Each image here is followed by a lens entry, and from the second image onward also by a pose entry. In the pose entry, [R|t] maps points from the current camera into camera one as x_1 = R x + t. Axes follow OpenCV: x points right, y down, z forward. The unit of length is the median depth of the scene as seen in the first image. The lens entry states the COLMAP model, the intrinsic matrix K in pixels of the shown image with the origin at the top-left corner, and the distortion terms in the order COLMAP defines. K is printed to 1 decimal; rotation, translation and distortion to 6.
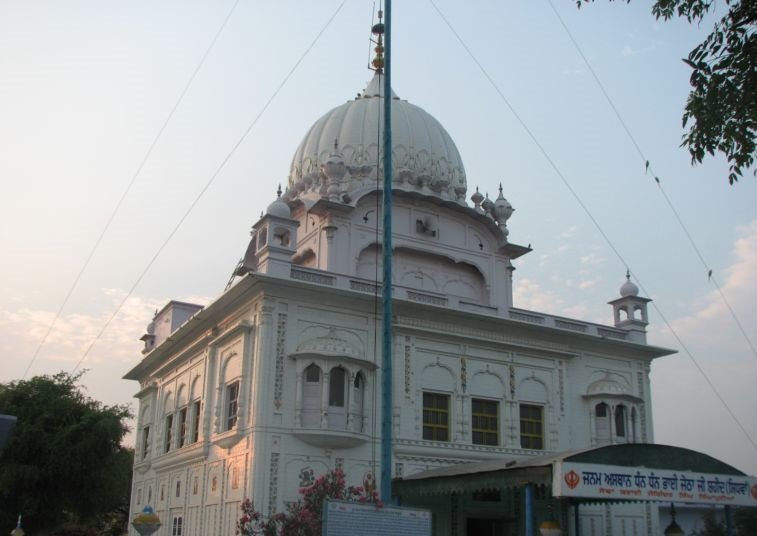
lens RADIAL K [[819.0, 0, 375.1], [0, 819.0, 301.7], [0, 0, 1]] dist [-0.191505, 0.247949]
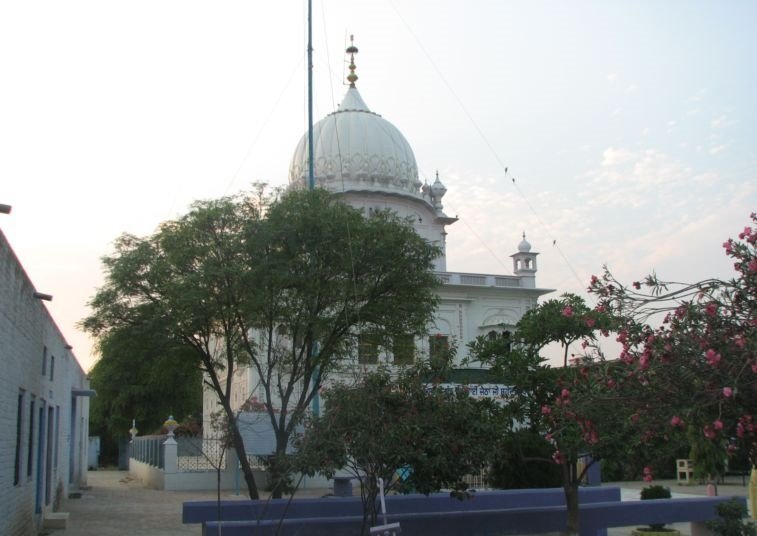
lens RADIAL K [[819.0, 0, 375.1], [0, 819.0, 301.7], [0, 0, 1]] dist [-0.191505, 0.247949]
pose [[0.987517, -0.058310, -0.146324, 0.256005], [0.077770, 0.988327, 0.131005, -0.122363], [0.136977, -0.140749, 0.980524, -0.422035]]
